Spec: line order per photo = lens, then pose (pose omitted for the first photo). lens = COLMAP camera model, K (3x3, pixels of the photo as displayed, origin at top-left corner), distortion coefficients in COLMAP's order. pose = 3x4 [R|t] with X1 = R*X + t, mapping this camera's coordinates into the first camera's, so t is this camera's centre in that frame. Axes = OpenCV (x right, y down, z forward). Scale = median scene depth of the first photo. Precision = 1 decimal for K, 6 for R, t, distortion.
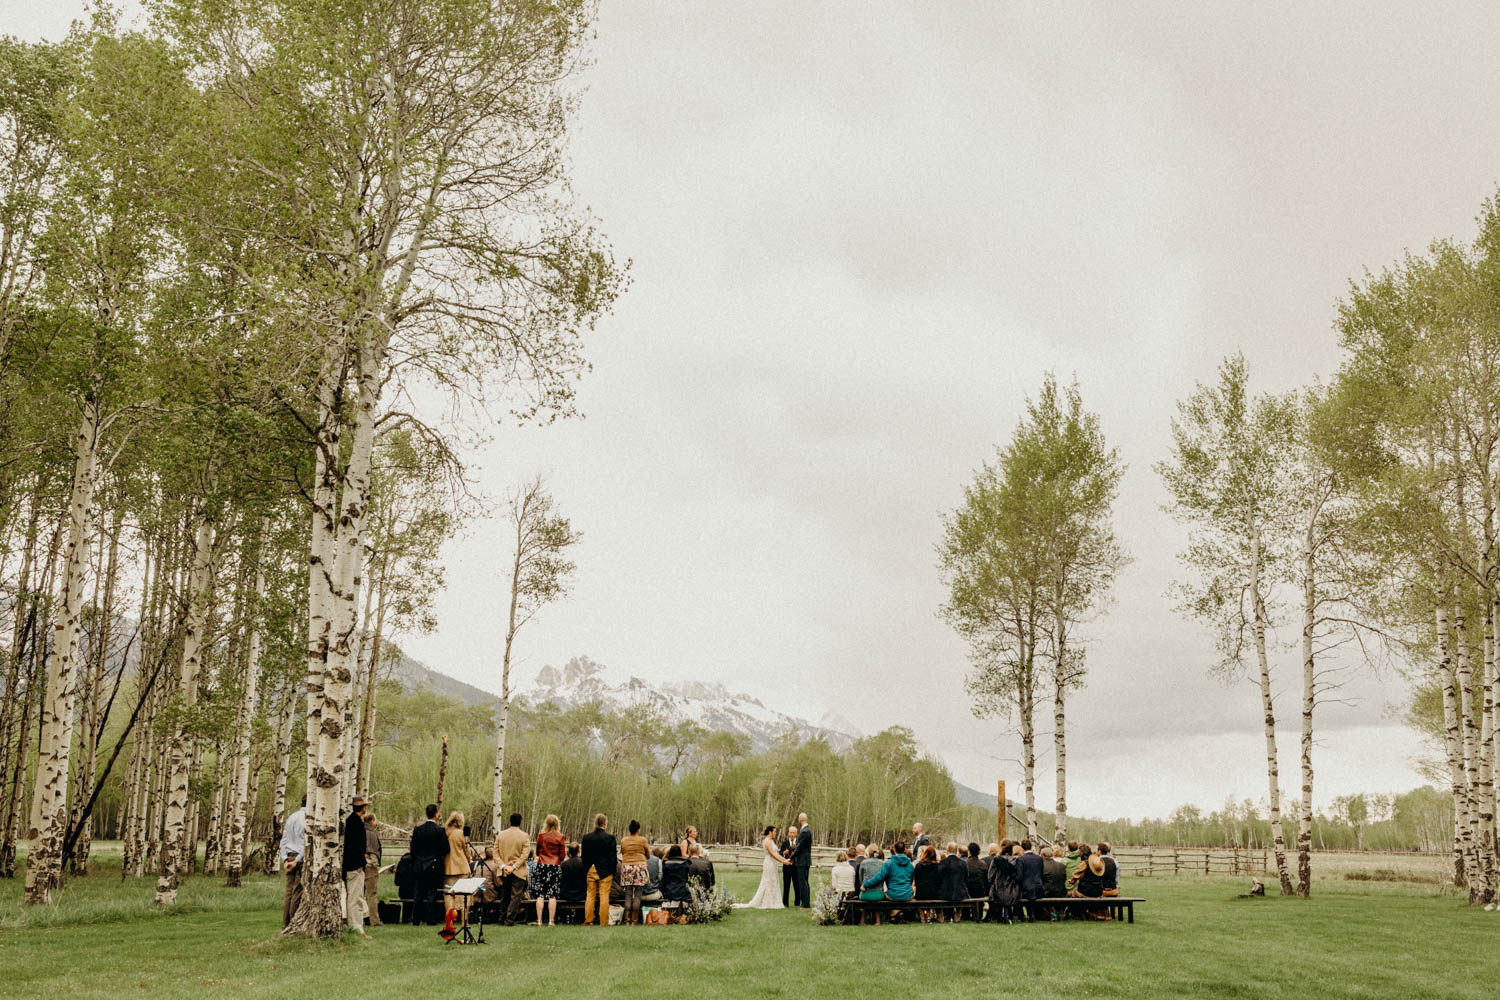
lens RADIAL K [[1603.1, 0, 750.0], [0, 1603.1, 500.0], [0, 0, 1]] dist [0.001510, -0.006977]
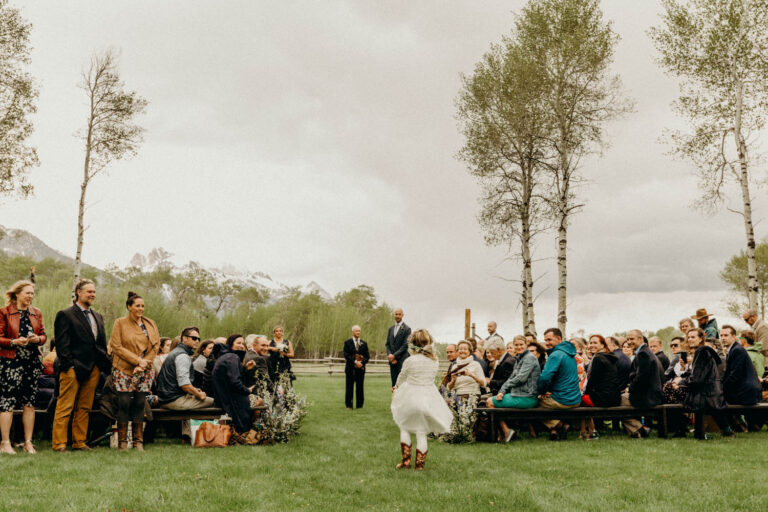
lens RADIAL K [[971.3, 0, 383.8], [0, 971.3, 280.7], [0, 0, 1]] dist [-0.011992, 0.006795]
pose [[0.992362, 0.009931, 0.122957, -0.015286], [-0.025605, 0.991628, 0.126560, 0.058810], [-0.120671, -0.128742, 0.984309, 0.246262]]
